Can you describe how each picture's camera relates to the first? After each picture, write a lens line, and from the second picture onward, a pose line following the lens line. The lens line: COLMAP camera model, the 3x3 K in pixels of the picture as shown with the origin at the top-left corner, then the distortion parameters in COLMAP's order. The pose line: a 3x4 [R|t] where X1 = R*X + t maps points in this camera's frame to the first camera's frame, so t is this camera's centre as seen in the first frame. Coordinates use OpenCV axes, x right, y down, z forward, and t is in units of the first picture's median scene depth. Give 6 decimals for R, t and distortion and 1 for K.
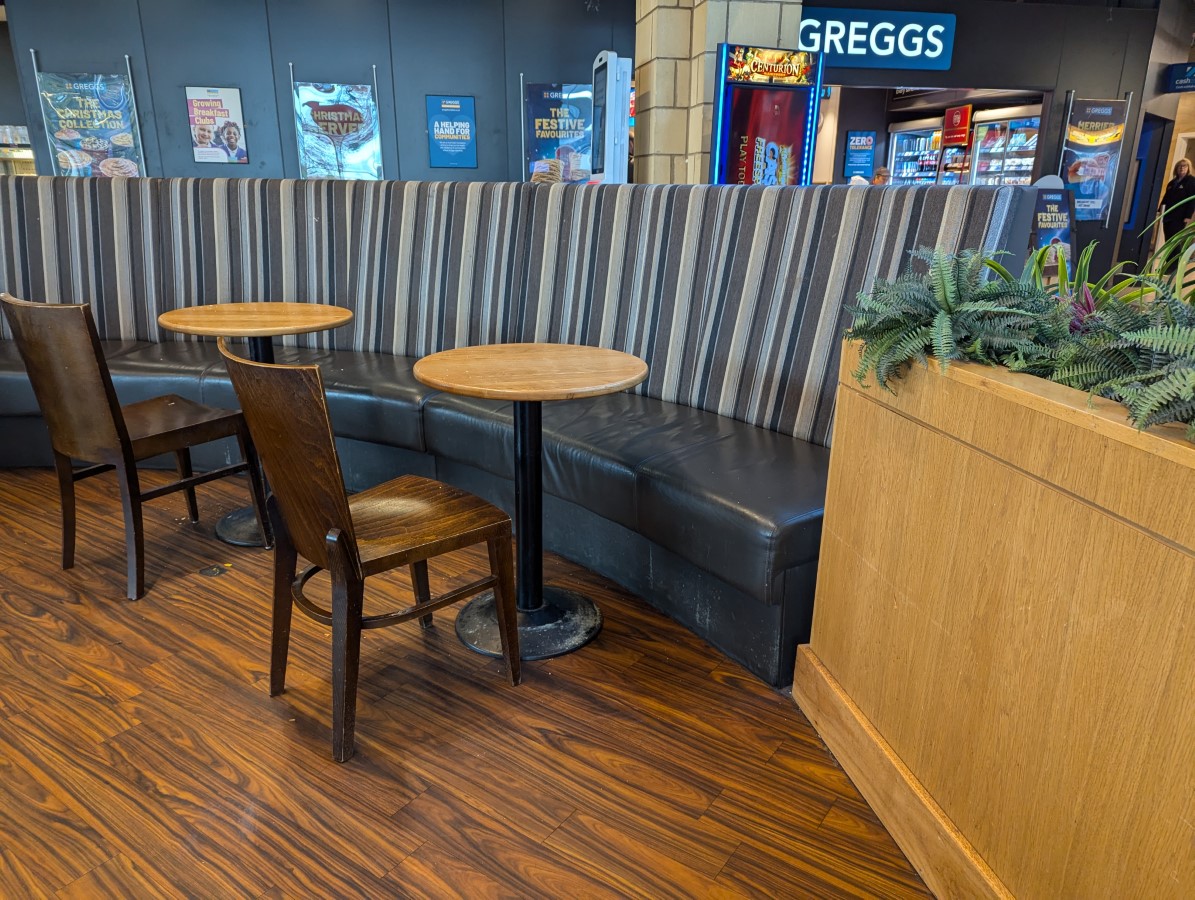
lens RADIAL K [[837.9, 0, 588.0], [0, 837.9, 455.5], [0, 0, 1]] dist [0.007660, 0.003520]
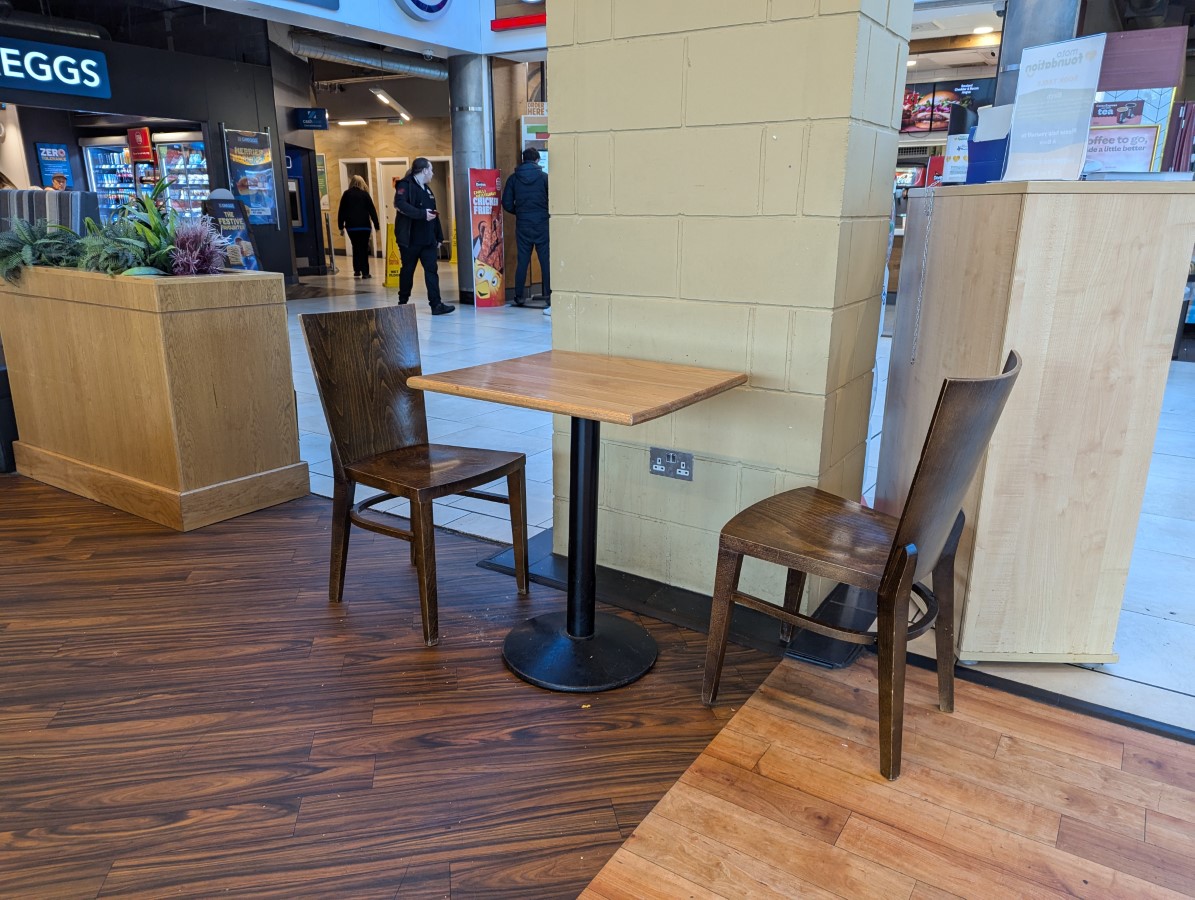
lens RADIAL K [[837.9, 0, 588.0], [0, 837.9, 455.5], [0, 0, 1]] dist [0.007660, 0.003520]
pose [[0.688510, -0.205268, 0.695570, -0.033615], [0.214883, 0.973781, 0.074669, 0.078500], [-0.692661, 0.098056, 0.714567, -0.235723]]
